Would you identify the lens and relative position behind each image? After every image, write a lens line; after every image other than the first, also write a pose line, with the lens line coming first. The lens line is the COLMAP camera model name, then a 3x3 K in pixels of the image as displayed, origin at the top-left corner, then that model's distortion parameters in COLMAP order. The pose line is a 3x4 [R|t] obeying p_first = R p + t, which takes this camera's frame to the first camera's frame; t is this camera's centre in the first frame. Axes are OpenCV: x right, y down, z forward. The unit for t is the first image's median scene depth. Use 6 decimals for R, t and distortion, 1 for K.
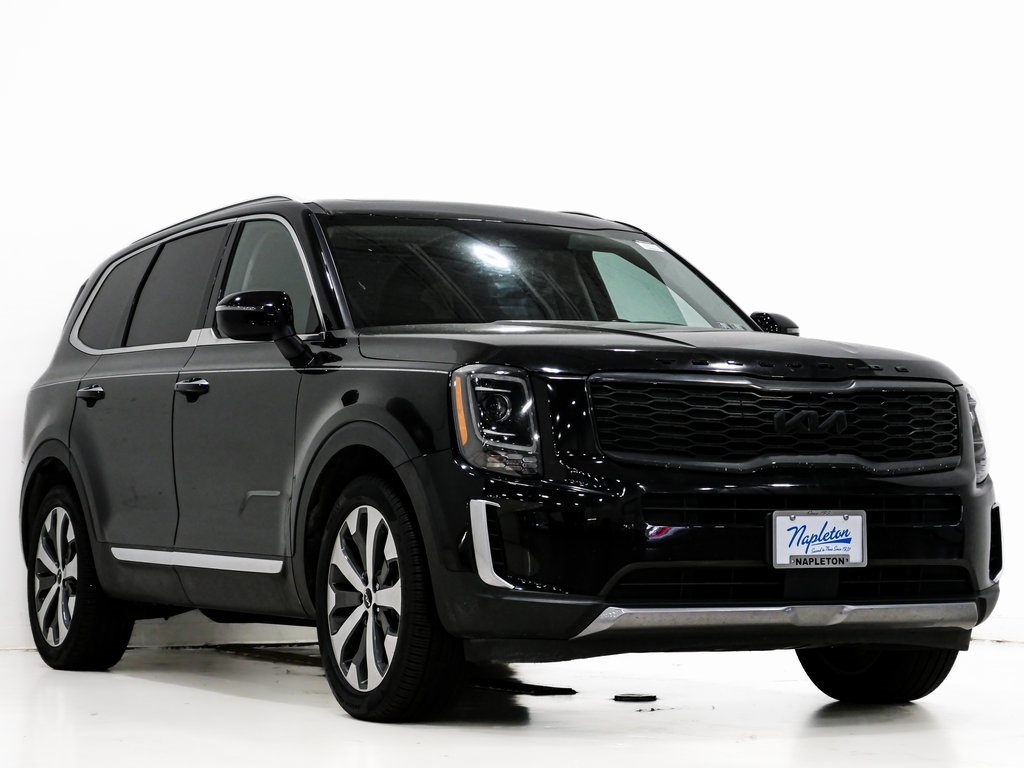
lens RADIAL K [[2551.8, 0, 513.7], [0, 2551.8, 383.3], [0, 0, 1]] dist [0.108671, 0.000000]
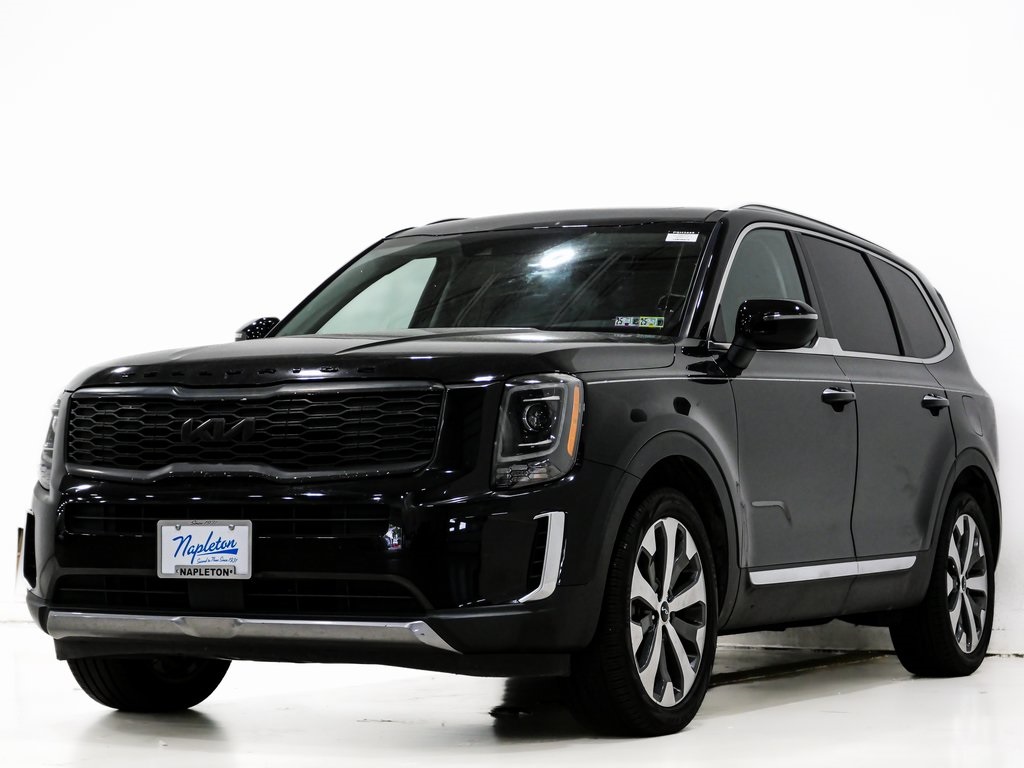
lens RADIAL K [[2427.6, 0, 513.7], [0, 2427.6, 386.1], [0, 0, 1]] dist [0.076258, 0.000000]
pose [[0.576860, -0.040291, -0.815848, 0.948440], [0.036727, 0.999052, -0.023370, 0.024479], [0.816017, -0.016483, 0.577793, 0.557610]]
